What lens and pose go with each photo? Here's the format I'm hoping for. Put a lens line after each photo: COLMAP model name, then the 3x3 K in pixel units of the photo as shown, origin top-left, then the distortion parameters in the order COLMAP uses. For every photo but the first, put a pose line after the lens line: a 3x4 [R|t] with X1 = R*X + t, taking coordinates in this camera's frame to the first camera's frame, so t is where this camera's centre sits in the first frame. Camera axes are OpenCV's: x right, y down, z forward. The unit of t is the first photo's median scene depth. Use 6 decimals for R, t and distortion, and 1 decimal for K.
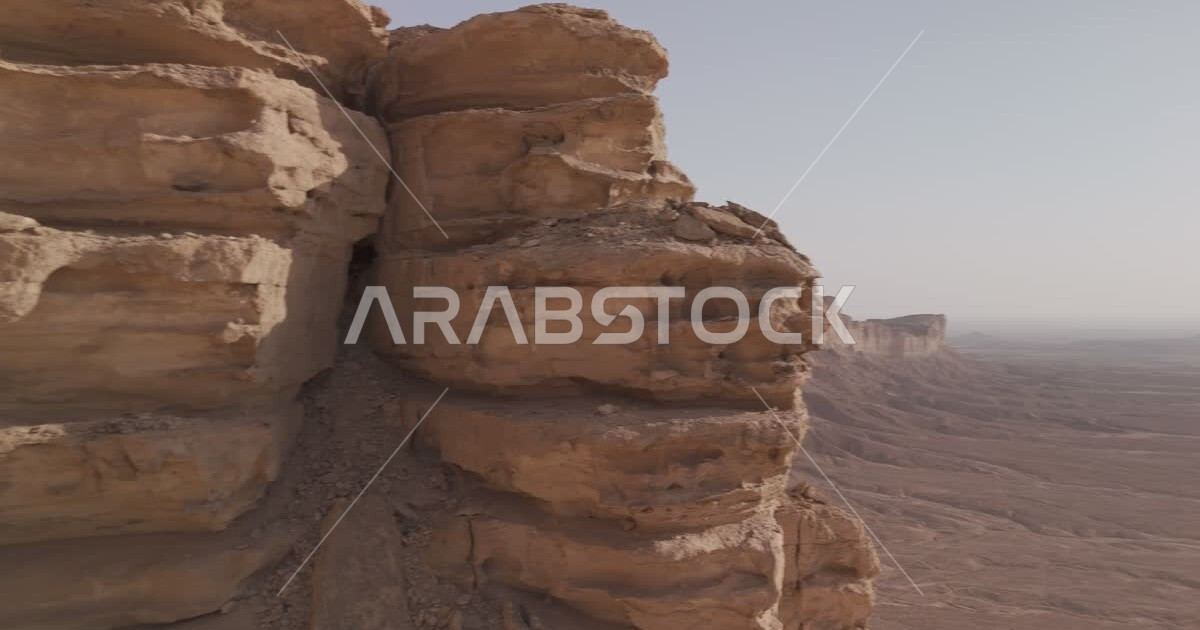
lens RADIAL K [[870.2, 0, 600.0], [0, 870.2, 315.0], [0, 0, 1]] dist [0.005191, -0.003125]
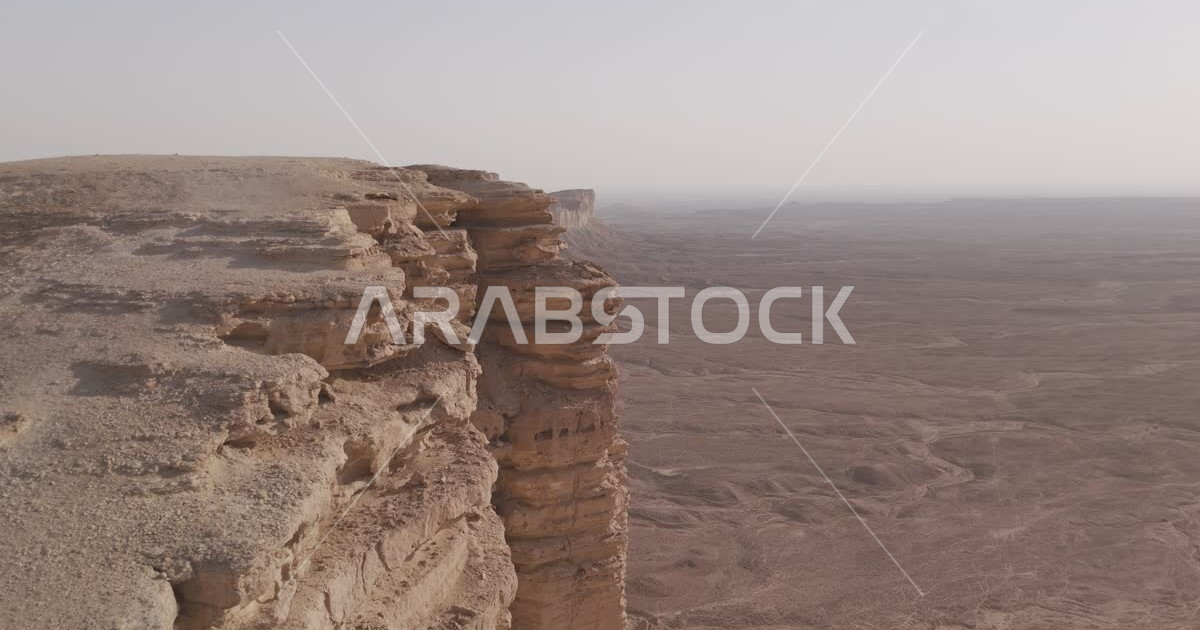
lens RADIAL K [[870.2, 0, 600.0], [0, 870.2, 315.0], [0, 0, 1]] dist [0.005191, -0.003125]
pose [[0.925893, -0.057876, 0.373325, -0.045935], [0.002450, 0.989094, 0.147262, -0.018004], [-0.377777, -0.135435, 0.915938, -0.088950]]
